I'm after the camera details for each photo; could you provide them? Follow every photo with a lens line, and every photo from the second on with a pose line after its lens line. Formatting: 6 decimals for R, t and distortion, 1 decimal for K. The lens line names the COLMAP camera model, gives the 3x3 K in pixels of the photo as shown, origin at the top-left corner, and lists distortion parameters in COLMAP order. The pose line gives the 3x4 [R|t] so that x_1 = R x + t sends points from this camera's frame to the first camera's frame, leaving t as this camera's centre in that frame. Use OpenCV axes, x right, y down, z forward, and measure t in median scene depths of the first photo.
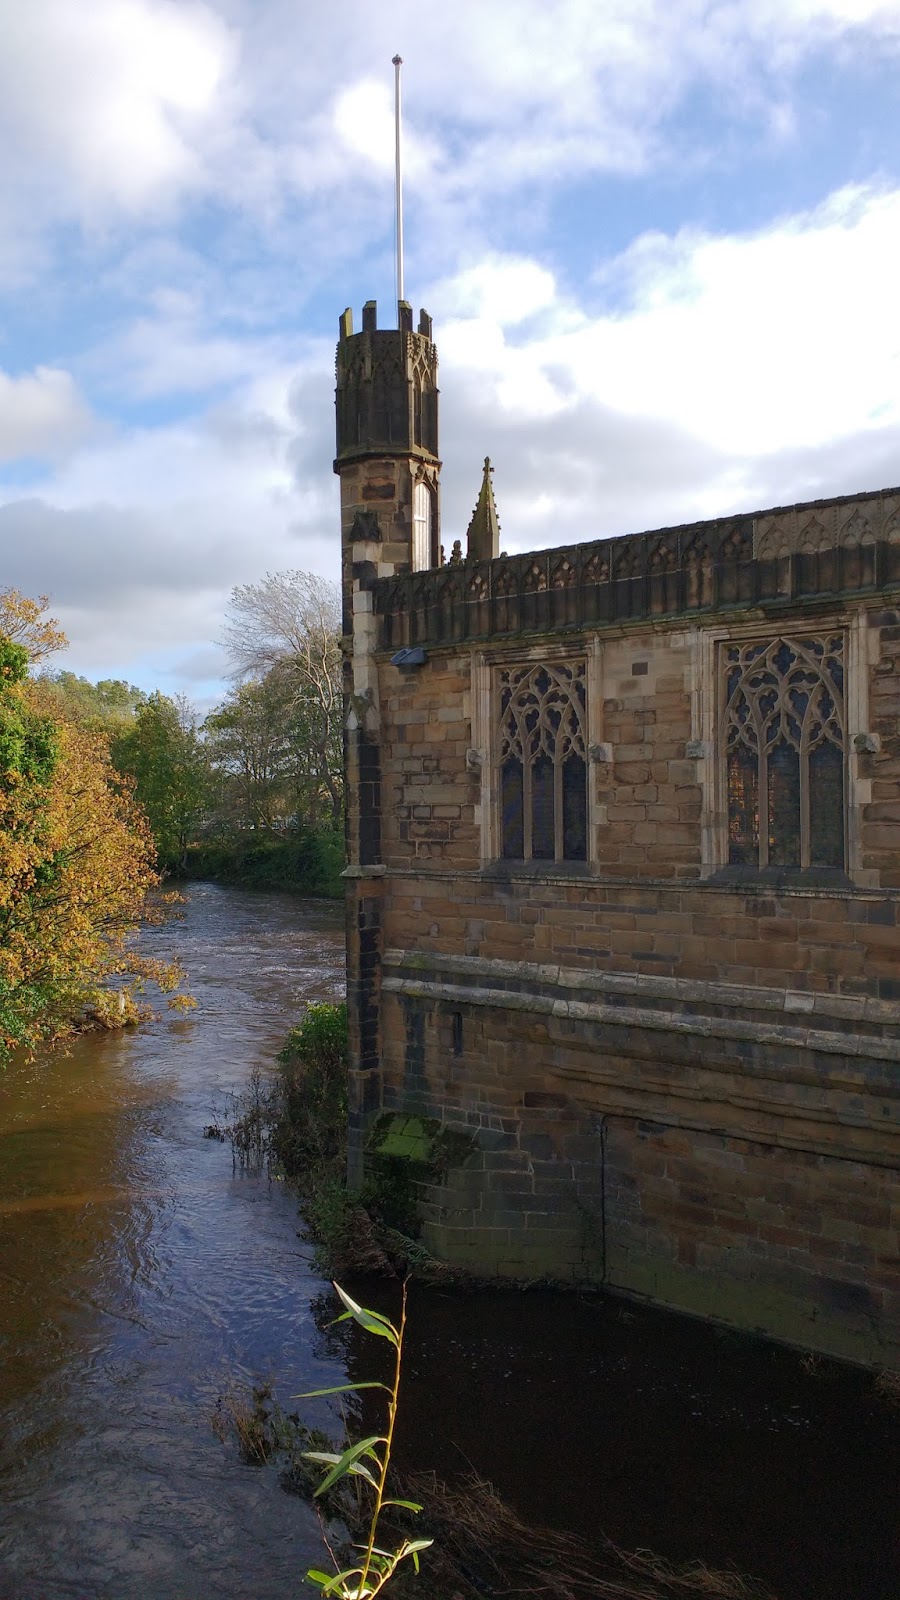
lens RADIAL K [[1268.6, 0, 450.0], [0, 1268.6, 800.0], [0, 0, 1]] dist [0.102265, -0.001298]
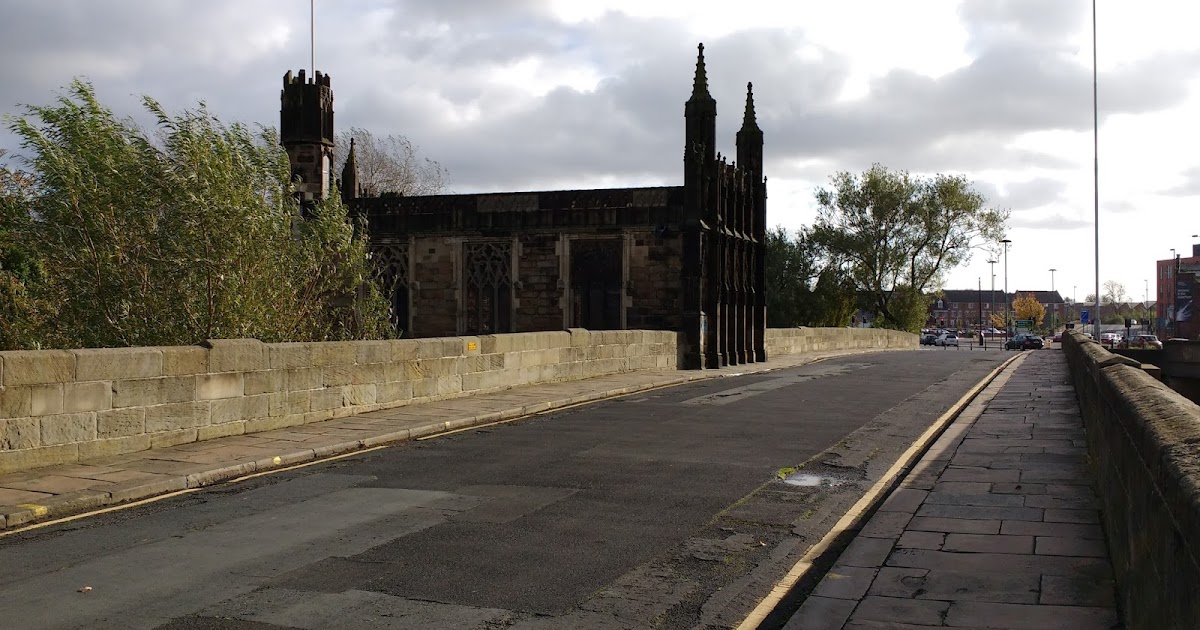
lens RADIAL K [[1185.7, 0, 600.0], [0, 1185.7, 315.0], [0, 0, 1]] dist [0.152514, 0.000855]
pose [[0.947664, 0.014258, 0.318951, -0.262536], [-0.013624, 0.999898, -0.004218, 0.022686], [-0.318978, -0.000349, 0.947762, -1.220483]]
